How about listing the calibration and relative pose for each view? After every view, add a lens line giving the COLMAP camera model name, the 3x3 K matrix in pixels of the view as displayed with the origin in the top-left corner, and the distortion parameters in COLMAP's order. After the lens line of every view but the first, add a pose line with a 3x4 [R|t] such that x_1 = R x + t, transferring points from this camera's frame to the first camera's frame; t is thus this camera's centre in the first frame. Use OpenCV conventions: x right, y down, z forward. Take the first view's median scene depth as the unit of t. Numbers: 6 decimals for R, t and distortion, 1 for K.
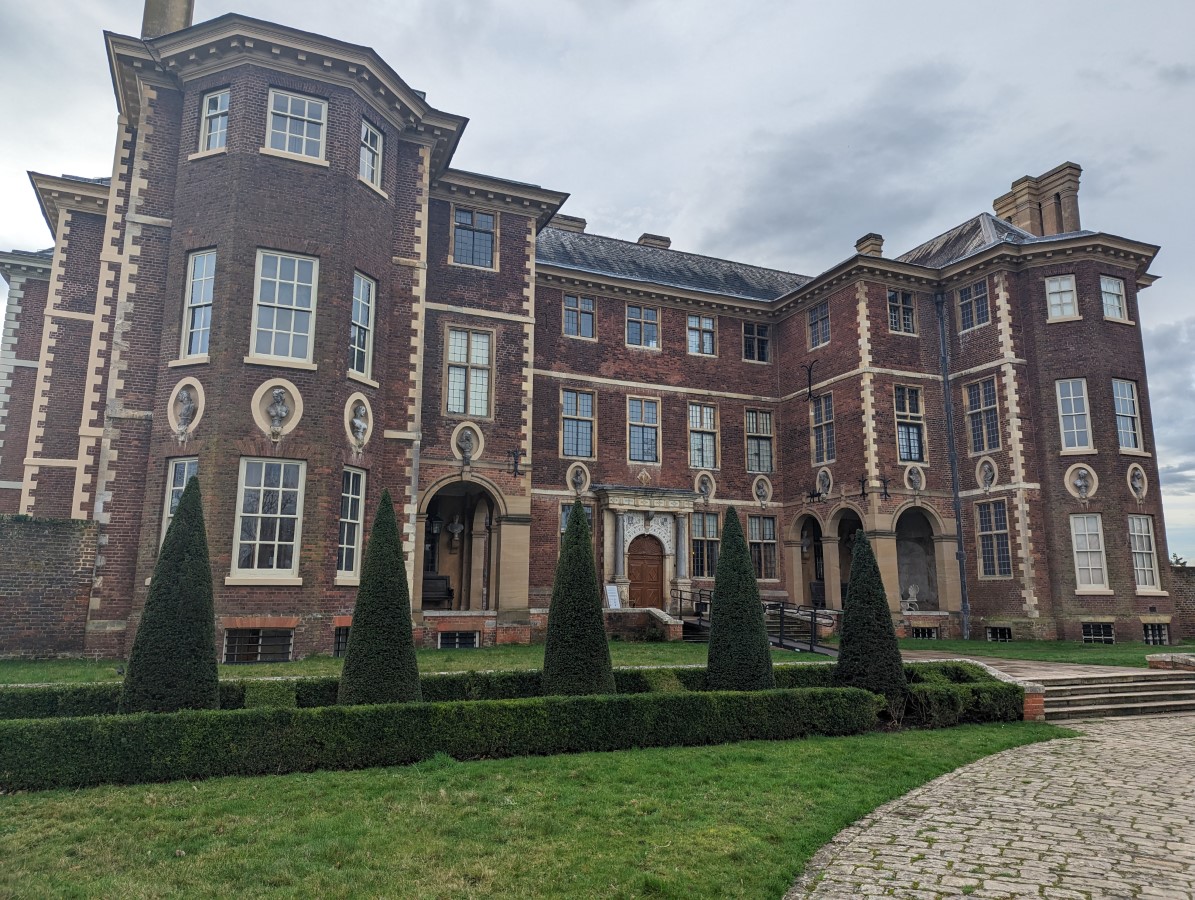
lens RADIAL K [[837.7, 0, 594.8], [0, 837.7, 431.8], [0, 0, 1]] dist [0.057472, -0.050107]
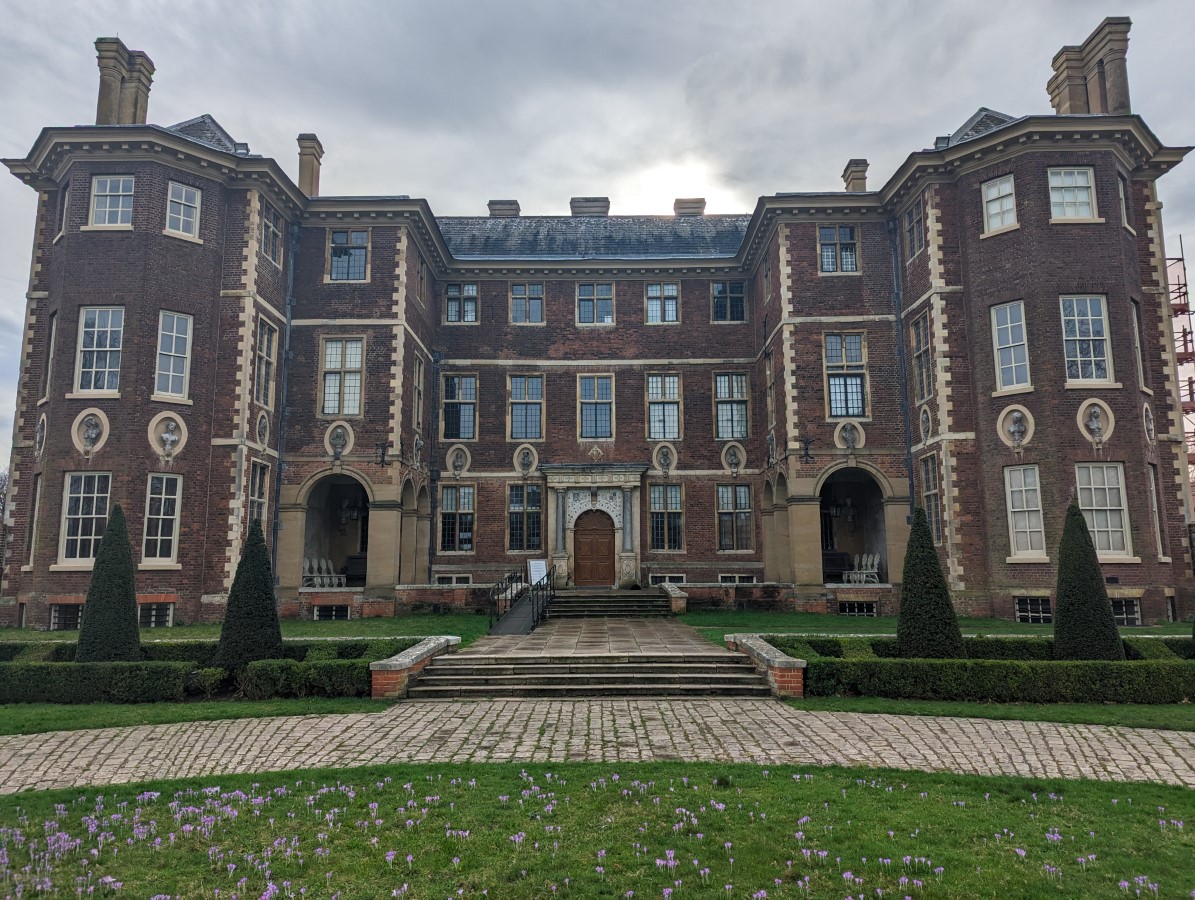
lens RADIAL K [[837.7, 0, 594.8], [0, 837.7, 431.8], [0, 0, 1]] dist [0.057472, -0.050107]
pose [[0.913835, -0.076529, -0.398809, 0.506300], [0.090803, 0.995724, 0.016993, 0.011827], [0.395803, -0.051742, 0.916877, 0.079325]]
